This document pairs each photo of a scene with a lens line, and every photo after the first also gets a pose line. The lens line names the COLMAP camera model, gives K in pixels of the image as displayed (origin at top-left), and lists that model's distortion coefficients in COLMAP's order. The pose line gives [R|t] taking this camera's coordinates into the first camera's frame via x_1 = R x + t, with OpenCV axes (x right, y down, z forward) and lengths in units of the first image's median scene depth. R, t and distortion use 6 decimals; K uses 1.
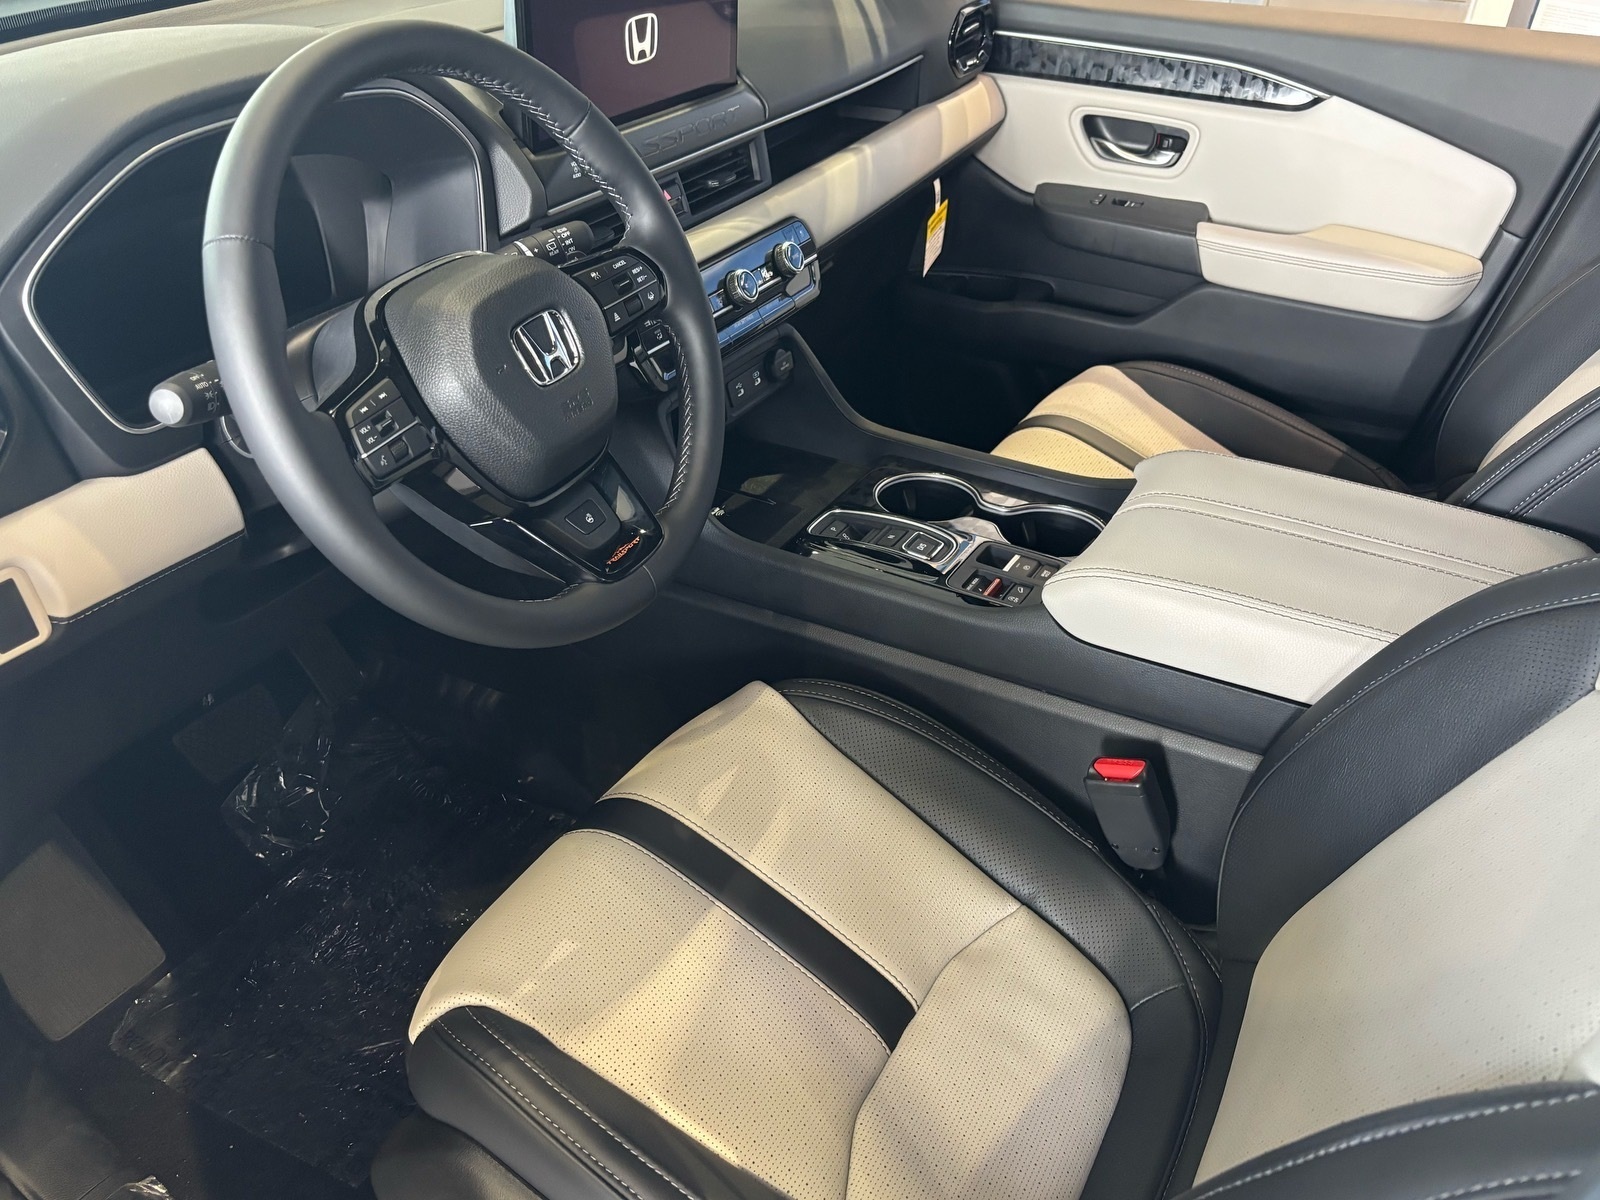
lens RADIAL K [[1496.8, 0, 800.0], [0, 1496.8, 600.0], [0, 0, 1]] dist [0.006095, -0.000645]
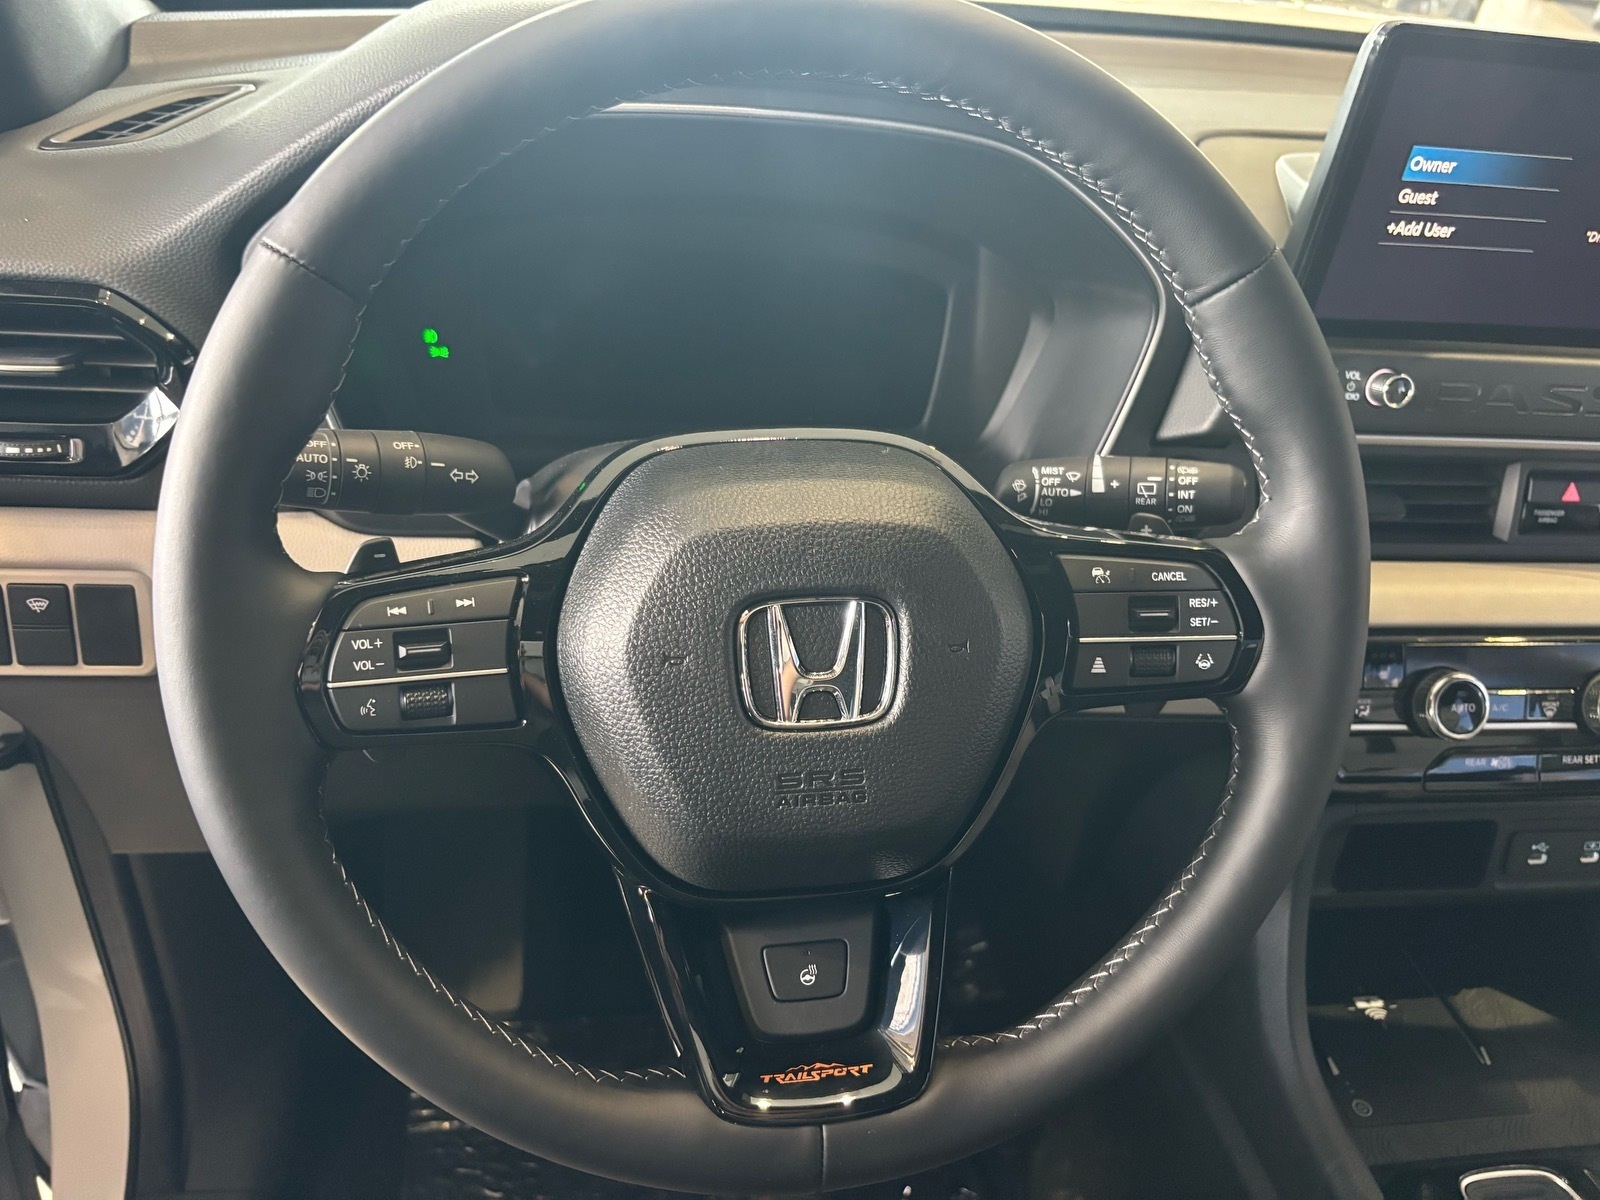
lens RADIAL K [[1281.3, 0, 800.0], [0, 1281.3, 600.0], [0, 0, 1]] dist [0.027679, -0.013959]
pose [[0.603219, 0.460274, -0.651364, 0.084725], [-0.478563, 0.862205, 0.166071, -0.229316], [0.638047, 0.211542, 0.740369, 0.610861]]
